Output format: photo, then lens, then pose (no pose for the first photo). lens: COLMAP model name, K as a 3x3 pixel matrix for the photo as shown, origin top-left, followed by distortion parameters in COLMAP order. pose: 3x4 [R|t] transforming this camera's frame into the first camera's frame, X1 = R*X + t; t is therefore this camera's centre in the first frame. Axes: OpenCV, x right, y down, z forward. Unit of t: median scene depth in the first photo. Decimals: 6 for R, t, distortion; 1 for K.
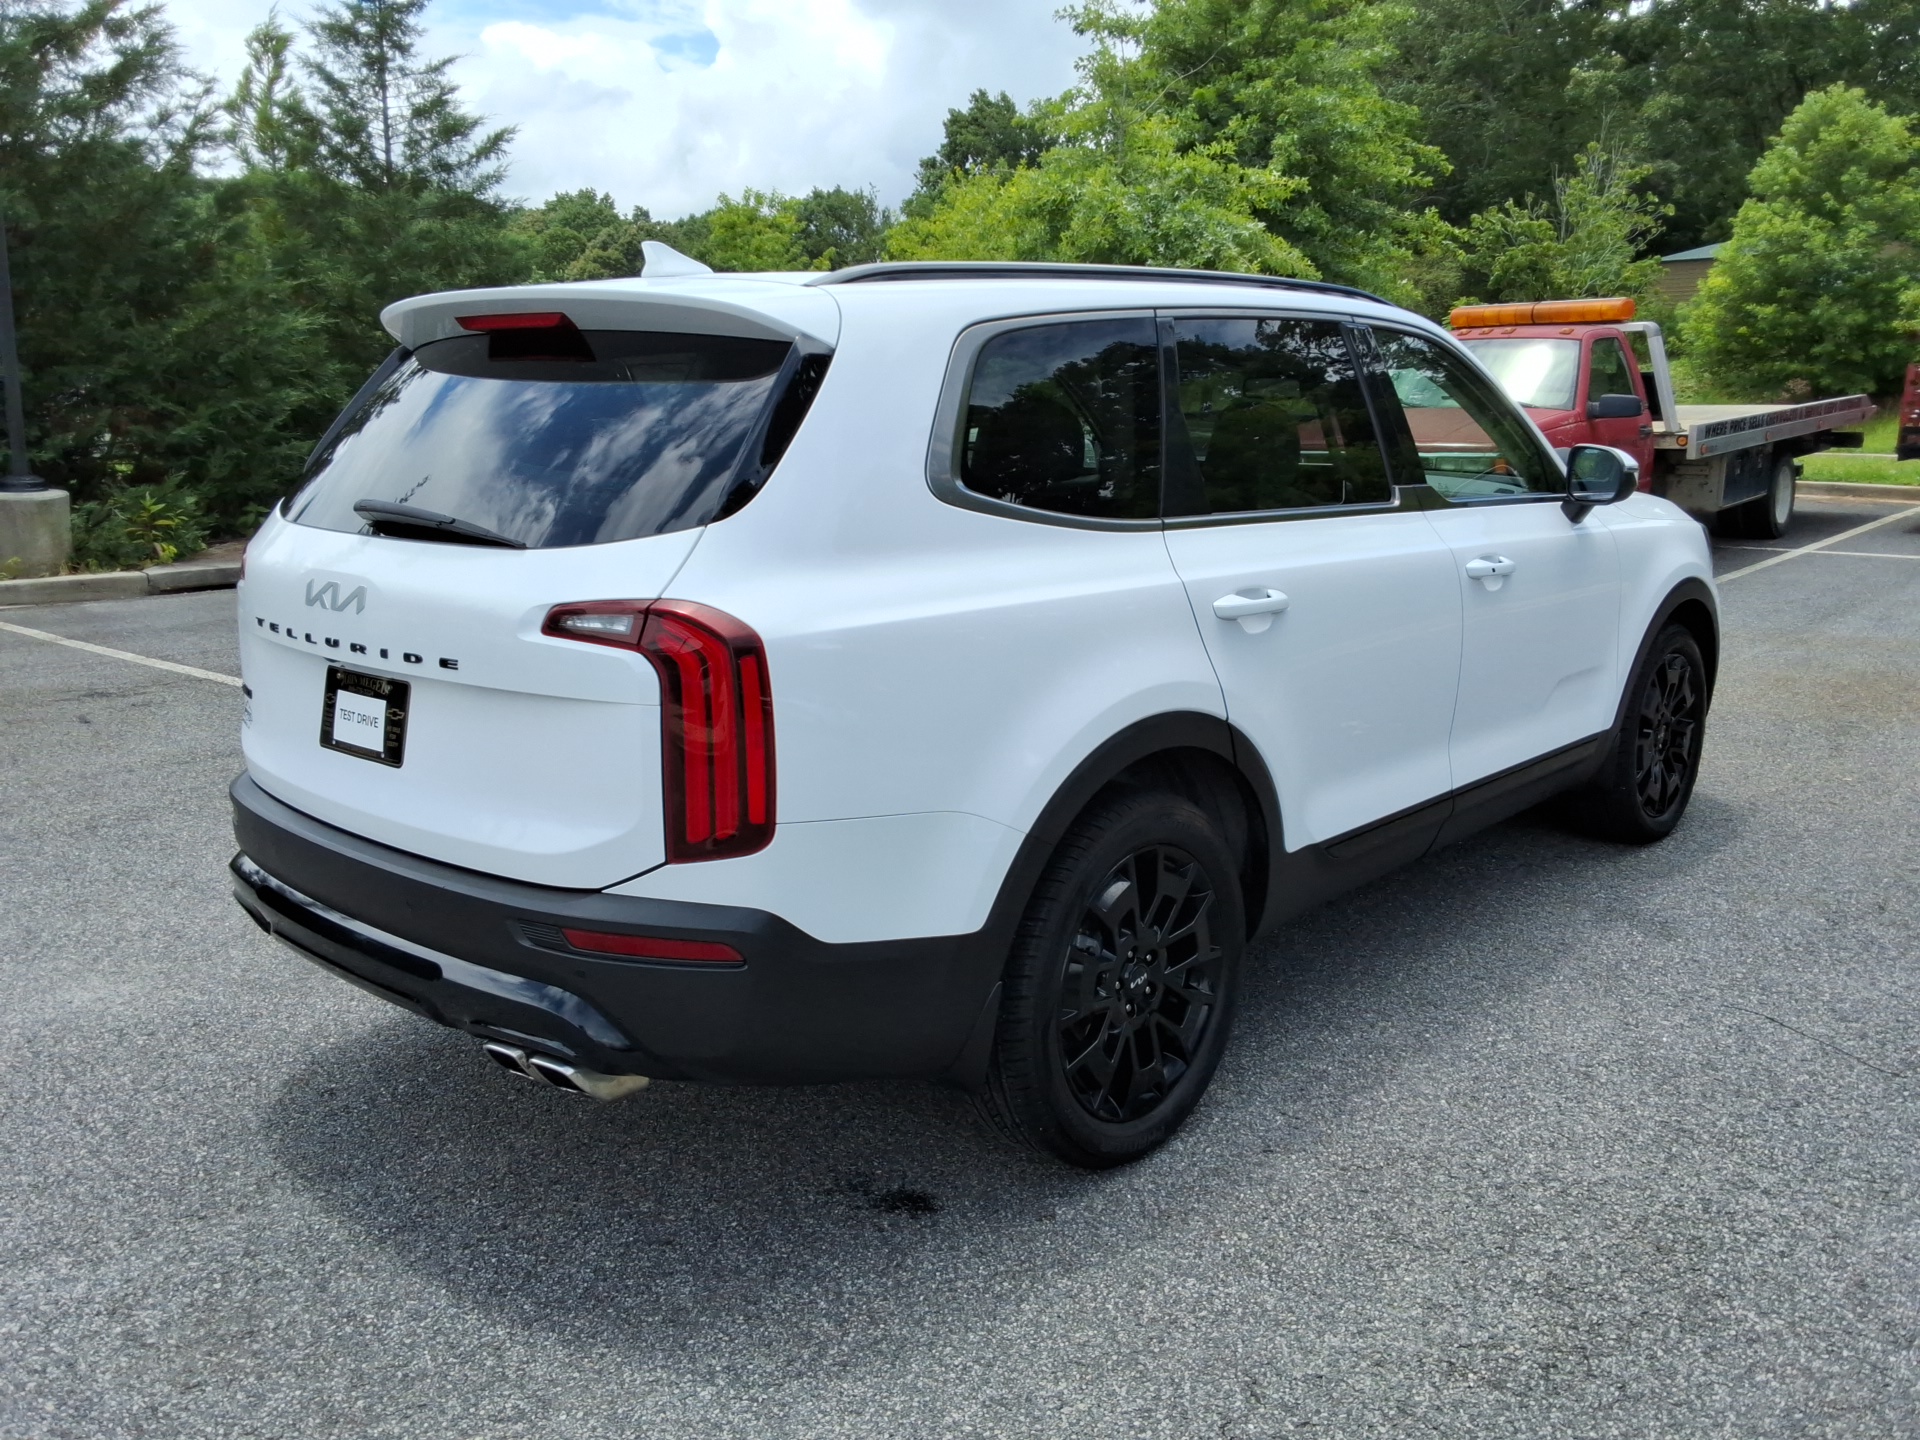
lens RADIAL K [[1550.9, 0, 970.2], [0, 1550.9, 707.6], [0, 0, 1]] dist [0.111519, -0.172736]
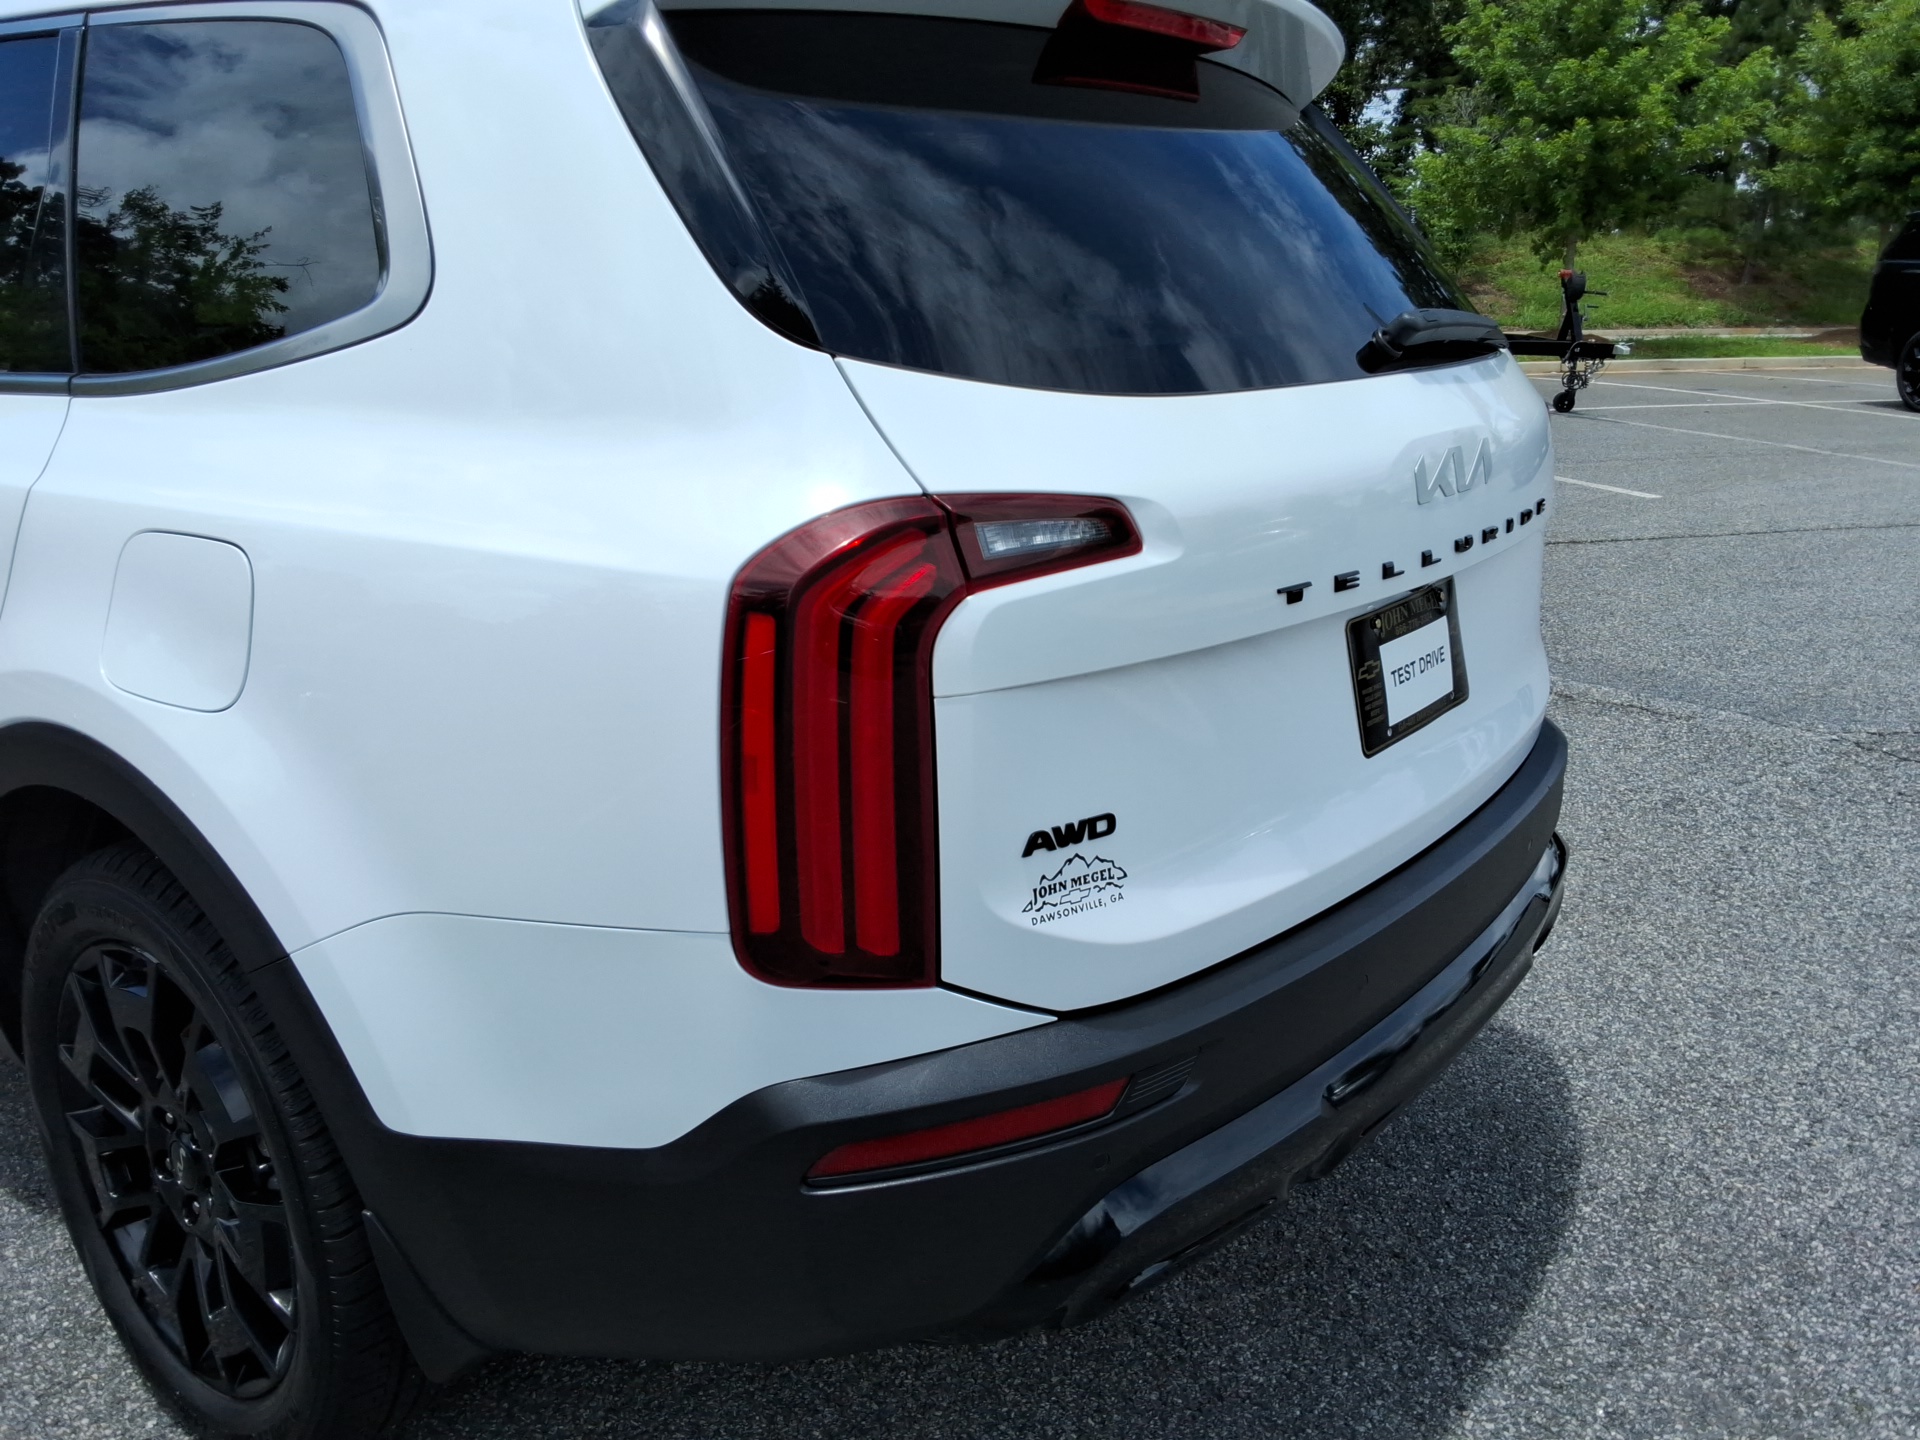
lens RADIAL K [[1550.9, 0, 972.0], [0, 1550.9, 716.7], [0, 0, 1]] dist [0.111519, -0.172736]
pose [[-0.079181, -0.266309, 0.960630, -0.888628], [0.209022, 0.937798, 0.277208, -0.167468], [-0.974700, 0.222742, -0.018591, 1.079974]]
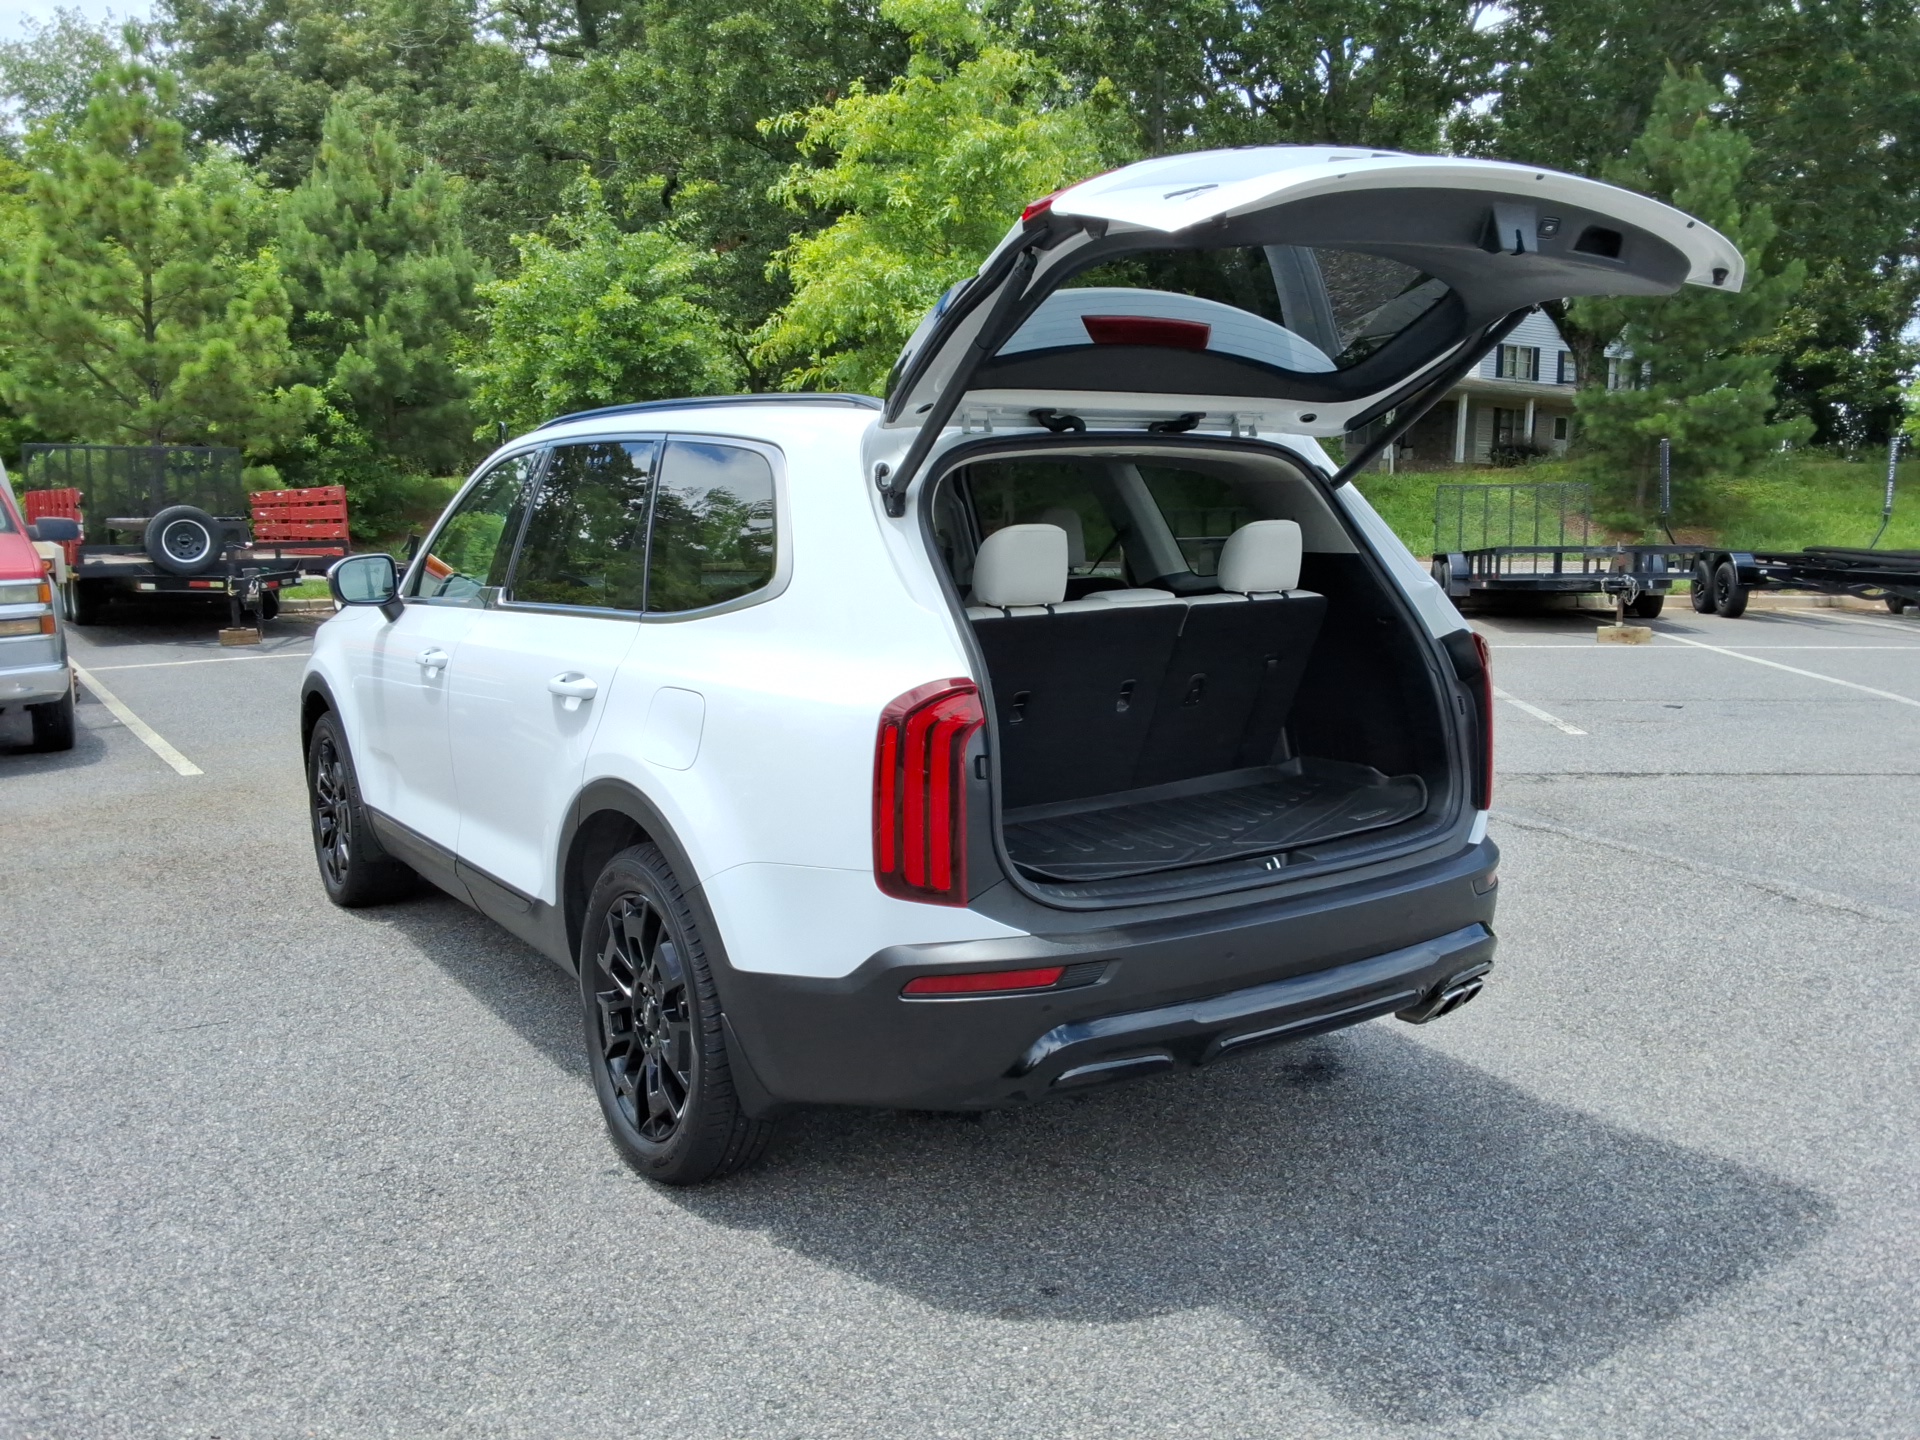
lens RADIAL K [[1550.9, 0, 974.0], [0, 1550.9, 707.3], [0, 0, 1]] dist [0.111519, -0.172736]
pose [[0.226327, -0.126555, 0.965795, -1.348920], [0.203097, 0.975862, 0.080279, -0.167370], [-0.952643, 0.177981, 0.246566, 0.853637]]
